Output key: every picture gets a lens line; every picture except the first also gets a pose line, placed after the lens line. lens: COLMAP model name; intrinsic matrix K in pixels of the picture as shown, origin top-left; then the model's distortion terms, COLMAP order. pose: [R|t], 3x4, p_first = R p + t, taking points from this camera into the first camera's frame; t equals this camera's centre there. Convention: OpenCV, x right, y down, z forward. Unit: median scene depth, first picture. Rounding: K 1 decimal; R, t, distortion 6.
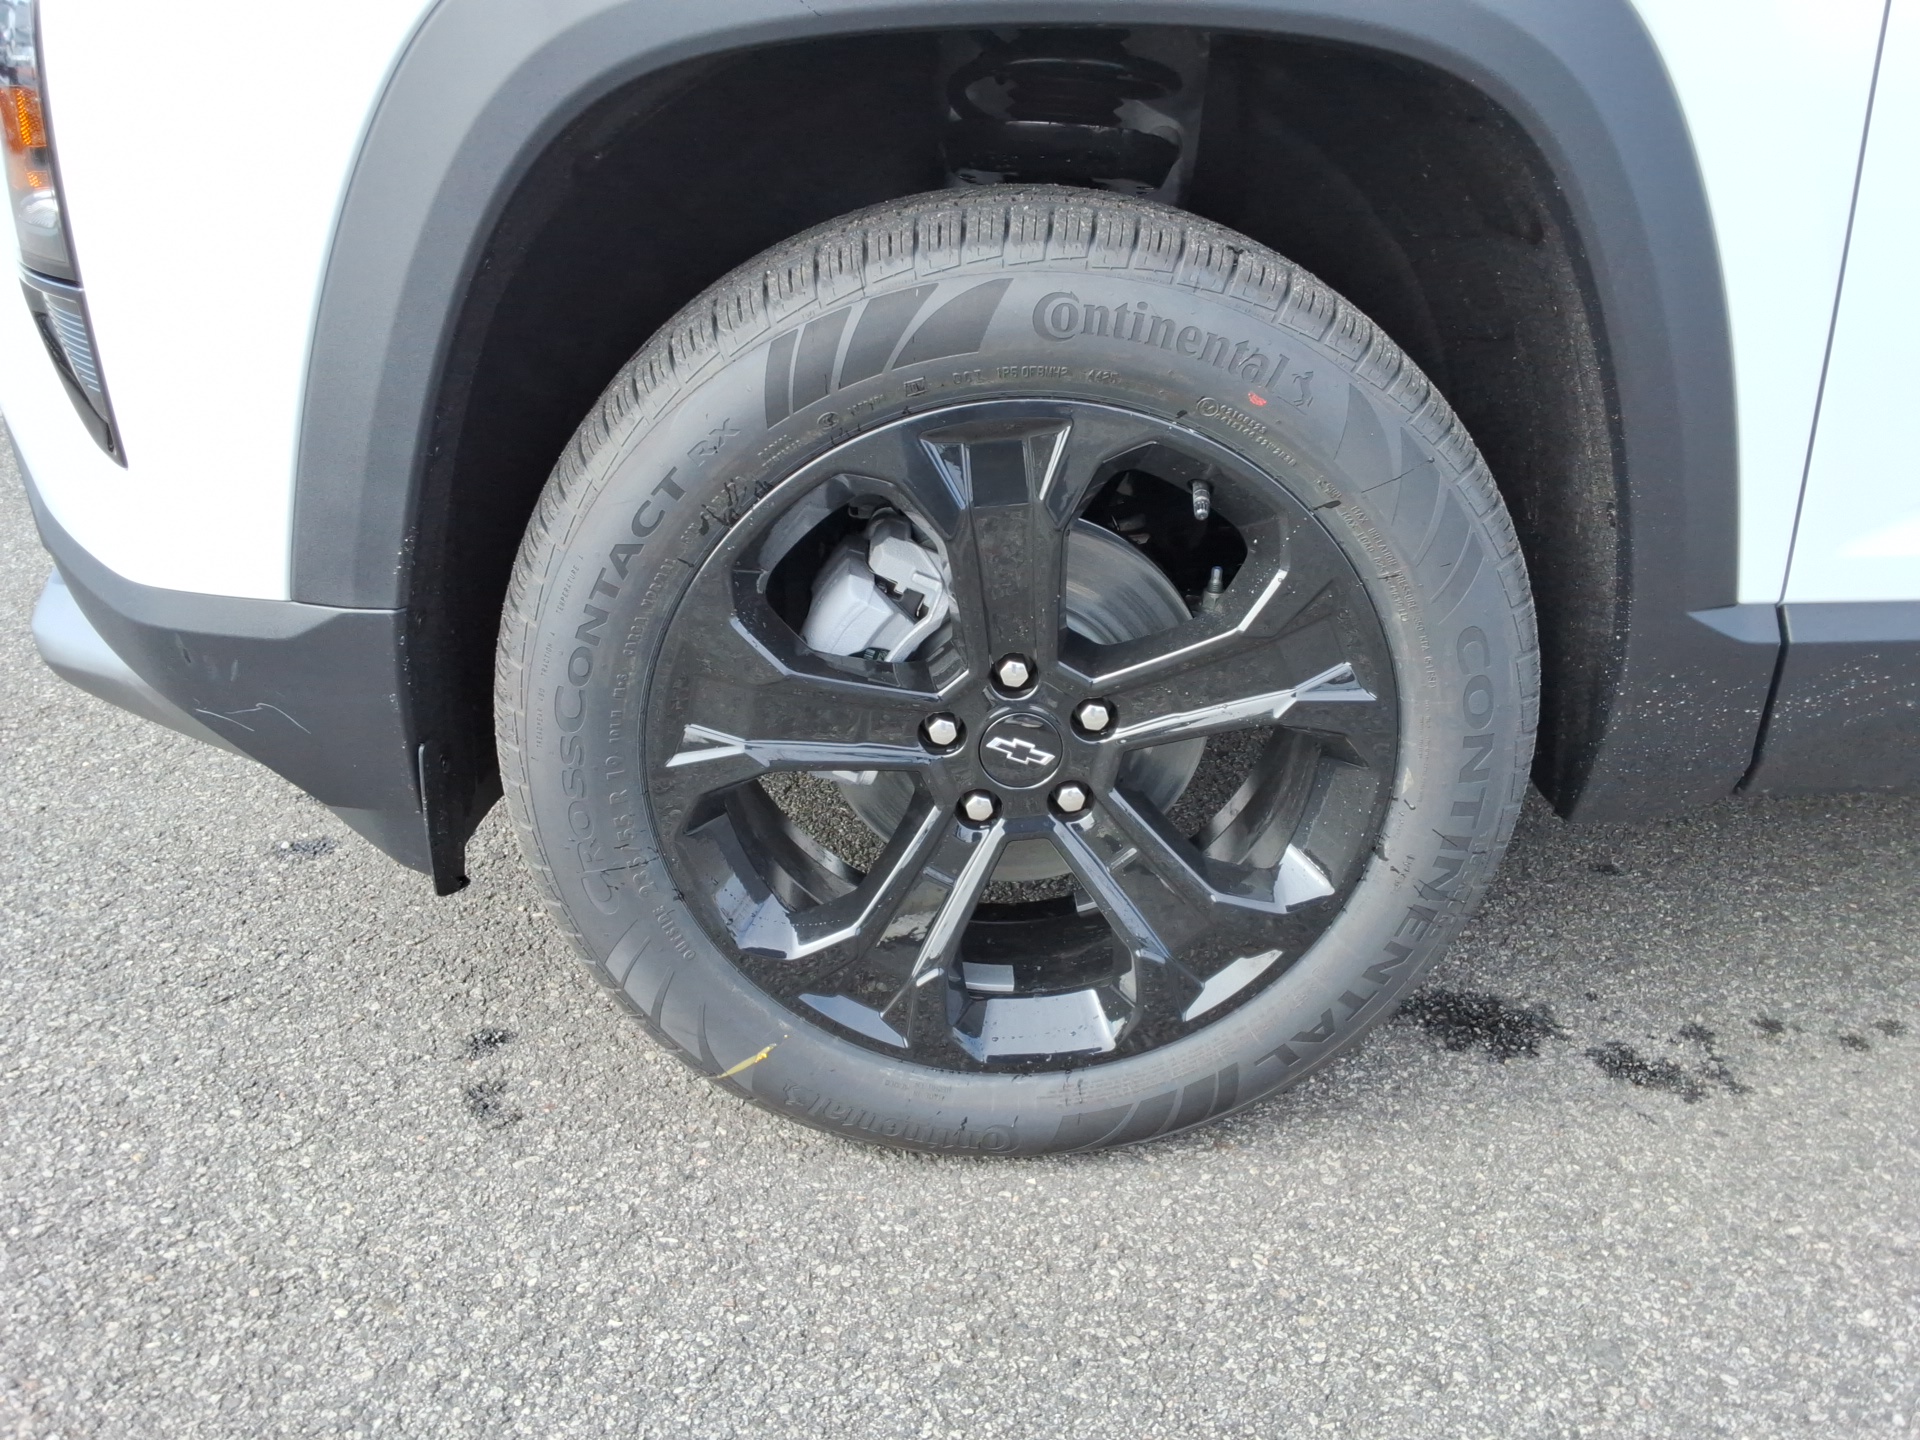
lens RADIAL K [[1536.2, 0, 960.0], [0, 1536.2, 720.0], [0, 0, 1]] dist [0.095052, -0.158486]
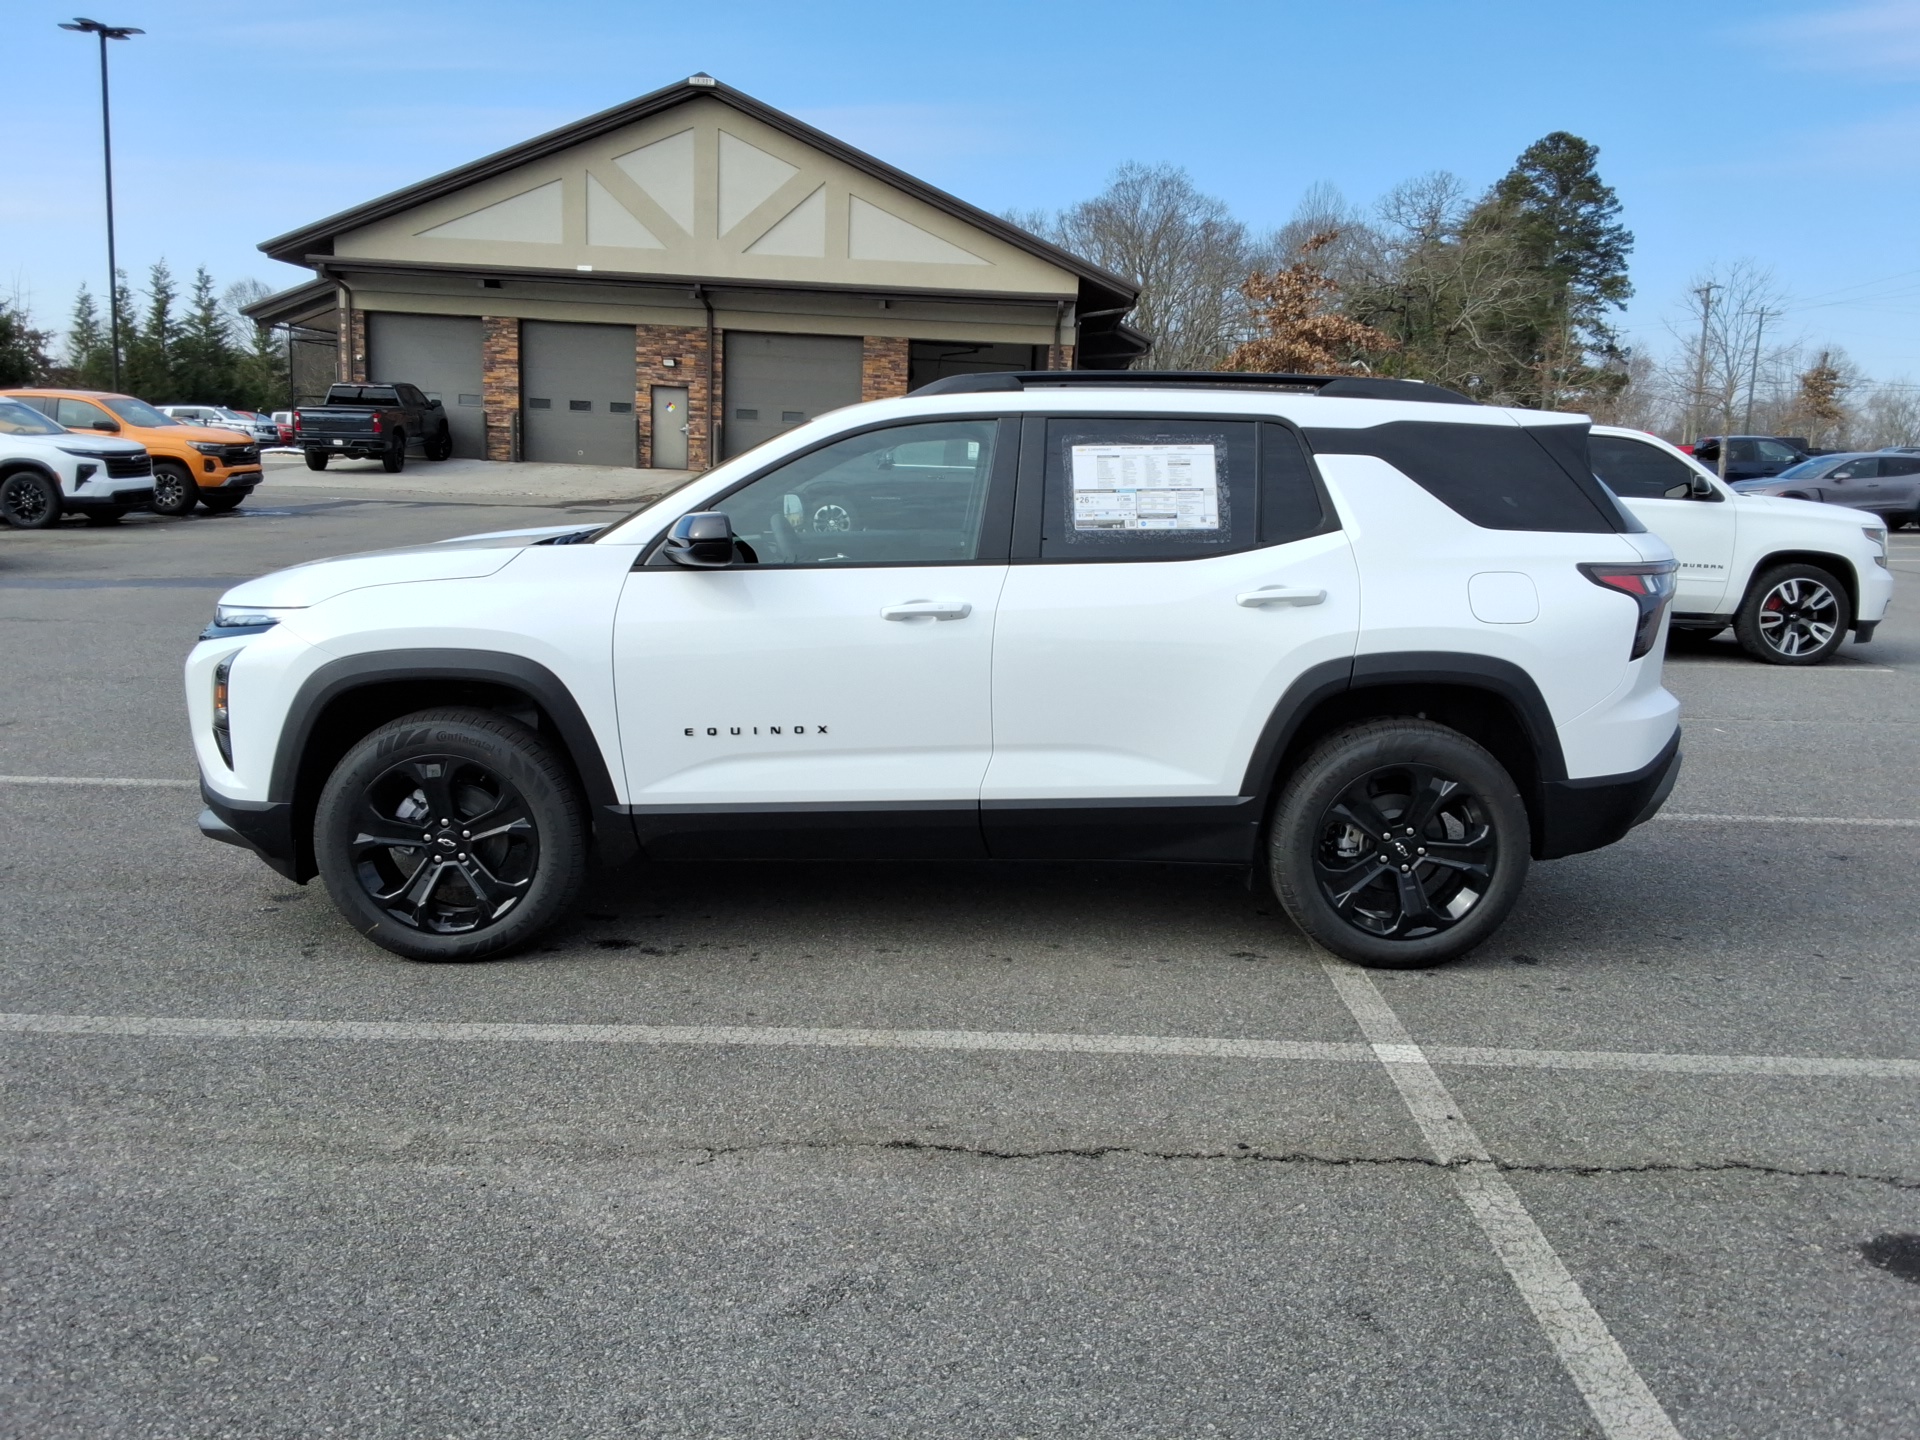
lens RADIAL K [[1535.7, 0, 979.3], [0, 1535.7, 713.1], [0, 0, 1]] dist [0.107221, -0.155282]
pose [[0.999805, 0.003123, -0.019511, 1.485977], [-0.008235, 0.963453, -0.267752, 0.758441], [0.017962, 0.267860, 0.963290, -2.909222]]
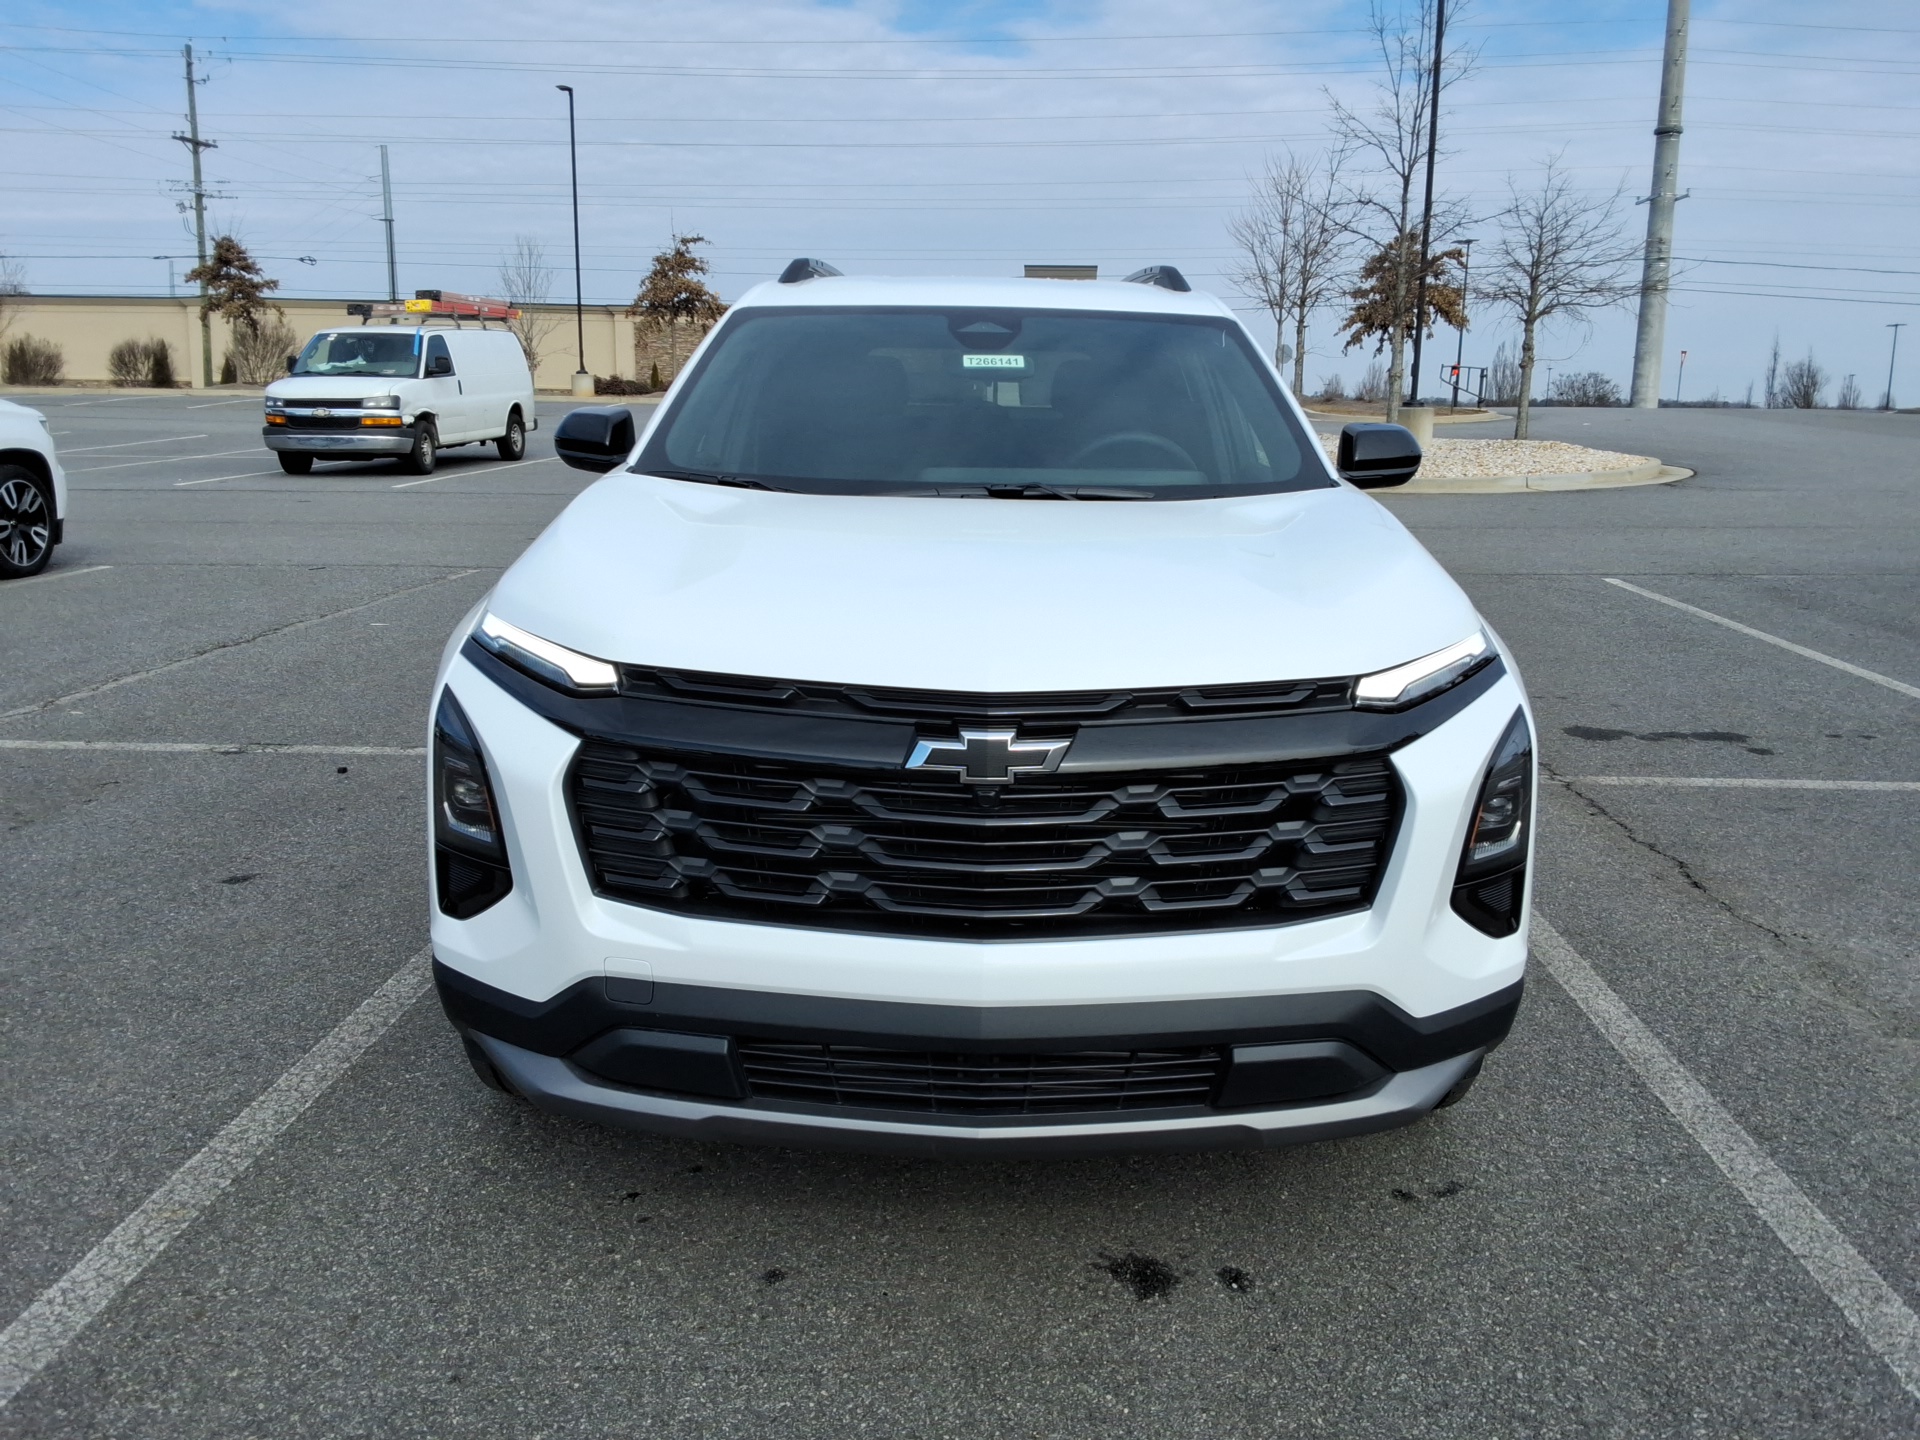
lens RADIAL K [[1535.7, 0, 979.3], [0, 1535.7, 713.1], [0, 0, 1]] dist [0.107221, -0.155282]
pose [[0.040640, -0.226361, 0.973195, -2.646244], [0.412148, 0.891076, 0.190049, -1.178908], [-0.910210, 0.393377, 0.129507, 1.232090]]
